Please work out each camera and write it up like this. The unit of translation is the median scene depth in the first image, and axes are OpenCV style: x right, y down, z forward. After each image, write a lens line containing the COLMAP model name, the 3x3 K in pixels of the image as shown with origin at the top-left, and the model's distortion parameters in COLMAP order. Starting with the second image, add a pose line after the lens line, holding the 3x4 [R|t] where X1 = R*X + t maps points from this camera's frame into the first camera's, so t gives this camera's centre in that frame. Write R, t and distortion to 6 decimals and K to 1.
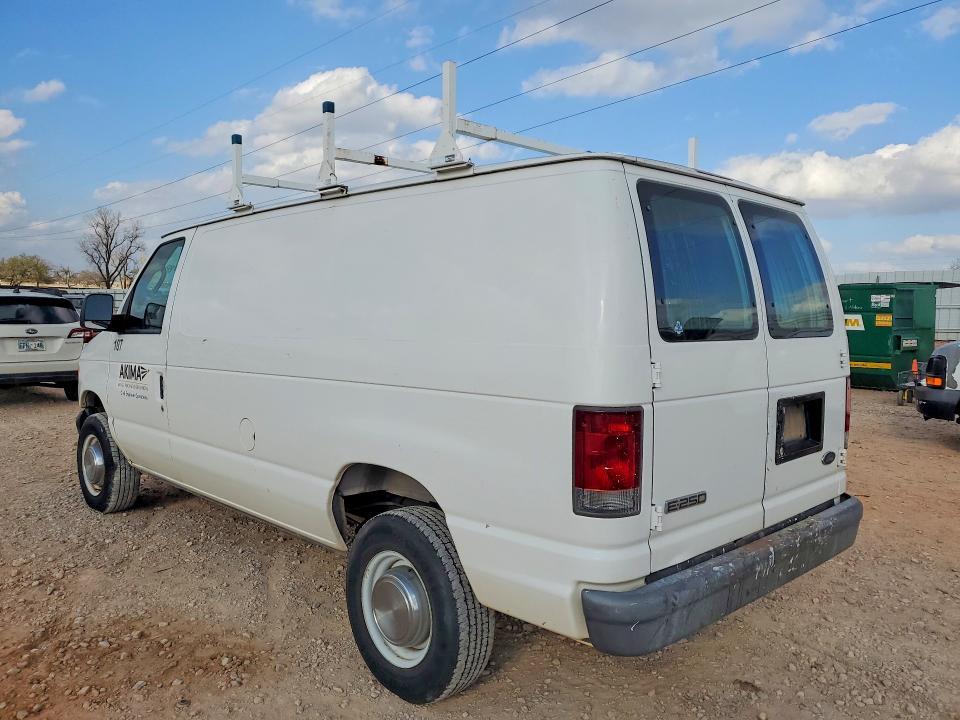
lens RADIAL K [[763.9, 0, 483.9], [0, 763.9, 357.4], [0, 0, 1]] dist [-0.004341, 0.013810]
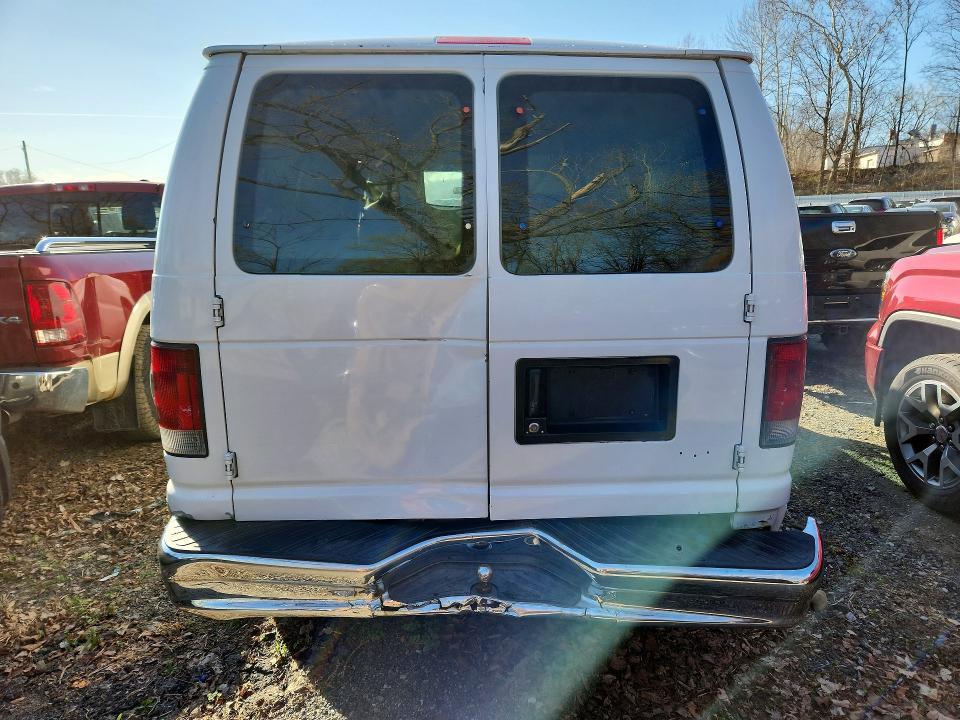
lens RADIAL K [[659.4, 0, 482.1], [0, 659.4, 364.1], [0, 0, 1]] dist [0.021245, -0.005641]
pose [[0.745859, 0.131547, -0.652985, 0.763554], [-0.028228, 0.985667, 0.166324, -0.041715], [0.665505, -0.105622, 0.738882, 0.507898]]
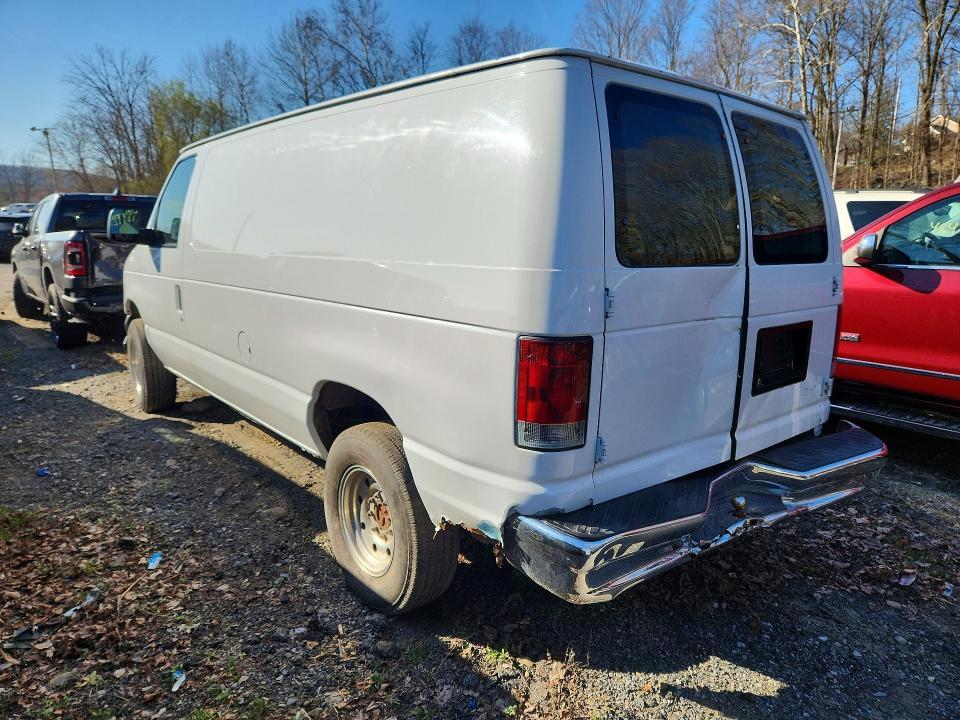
lens RADIAL K [[659.4, 0, 505.4], [0, 659.4, 361.2], [0, 0, 1]] dist [0.021245, -0.005641]
pose [[0.998307, 0.025452, -0.052300, 0.116457], [-0.018405, 0.991203, 0.131067, -0.006905], [0.055175, -0.129882, 0.989993, 0.158788]]
